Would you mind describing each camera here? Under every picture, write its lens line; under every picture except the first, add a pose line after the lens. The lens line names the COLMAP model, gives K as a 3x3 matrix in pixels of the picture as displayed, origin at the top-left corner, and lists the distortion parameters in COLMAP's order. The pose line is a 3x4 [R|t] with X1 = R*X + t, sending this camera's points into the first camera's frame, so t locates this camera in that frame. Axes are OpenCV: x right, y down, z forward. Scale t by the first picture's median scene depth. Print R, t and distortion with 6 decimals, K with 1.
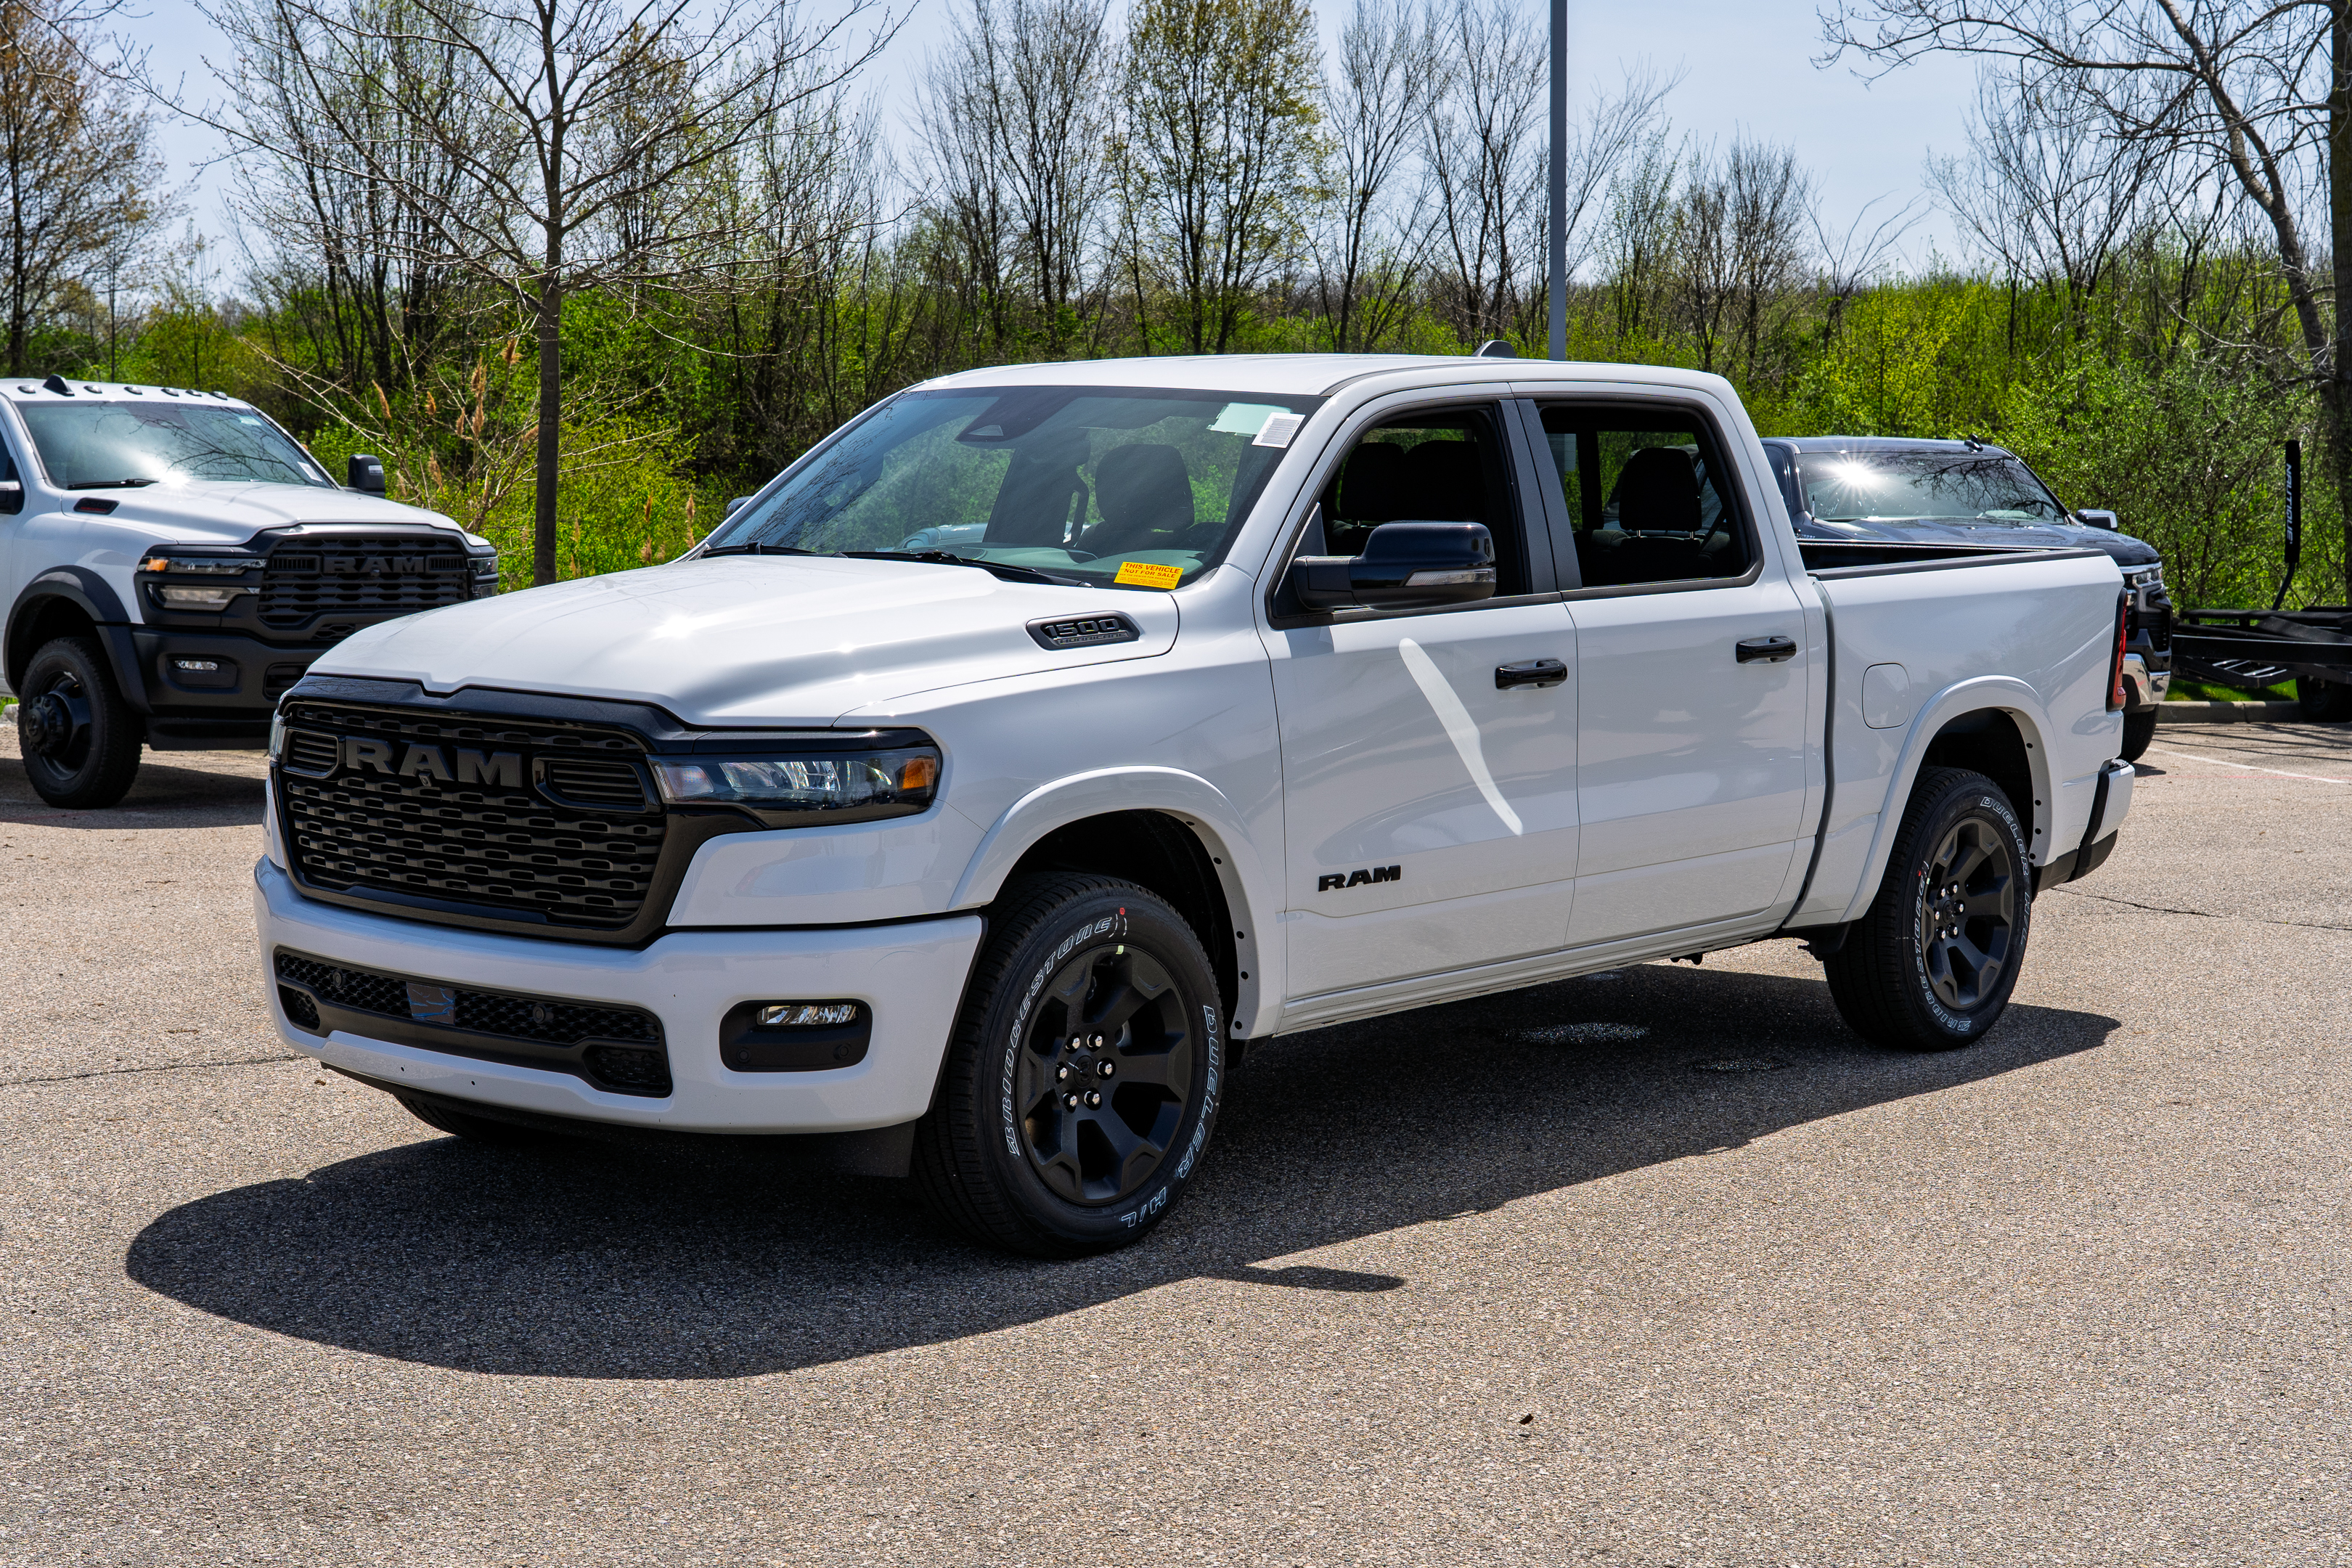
lens RADIAL K [[3516.3, 0, 1262.4], [0, 3516.3, 795.3], [0, 0, 1]] dist [-0.010022, 0.095722]
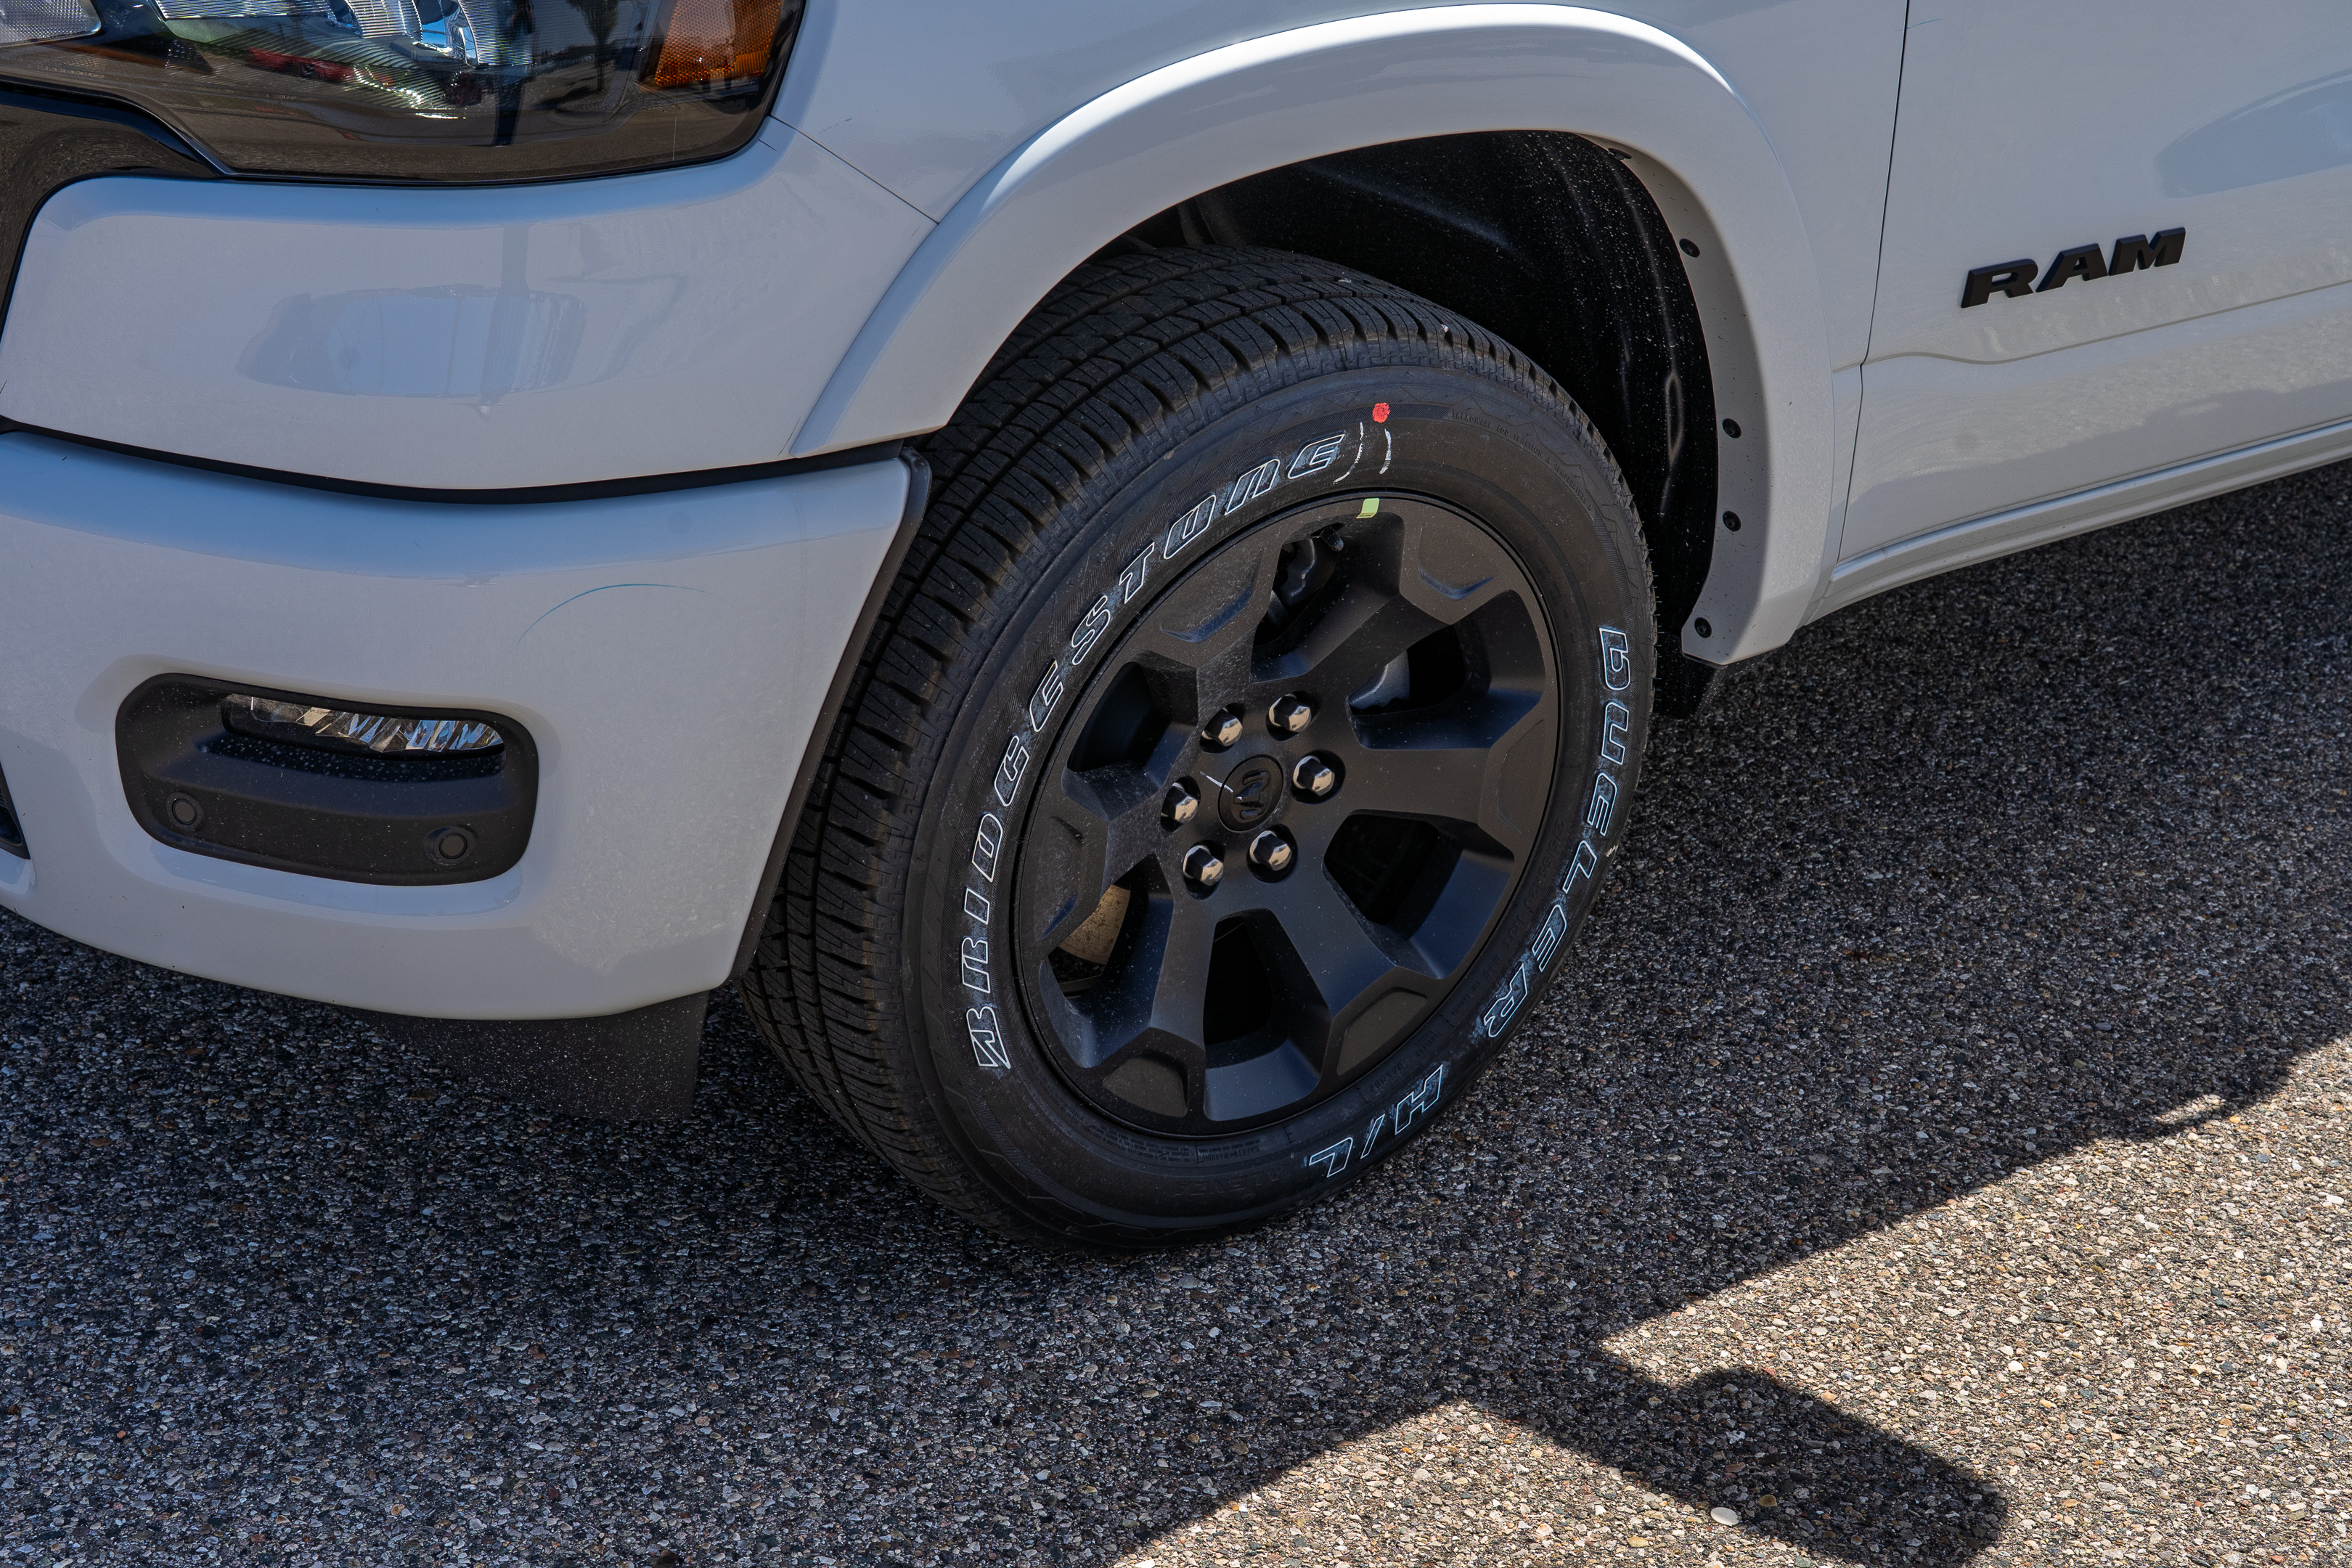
lens RADIAL K [[3516.3, 0, 1262.4], [0, 3516.3, 795.3], [0, 0, 1]] dist [-0.010022, 0.095722]
pose [[0.977031, 0.148969, -0.152378, 0.008396], [-0.088074, 0.933418, 0.347812, -0.053291], [0.194045, -0.326403, 0.925099, 0.651877]]
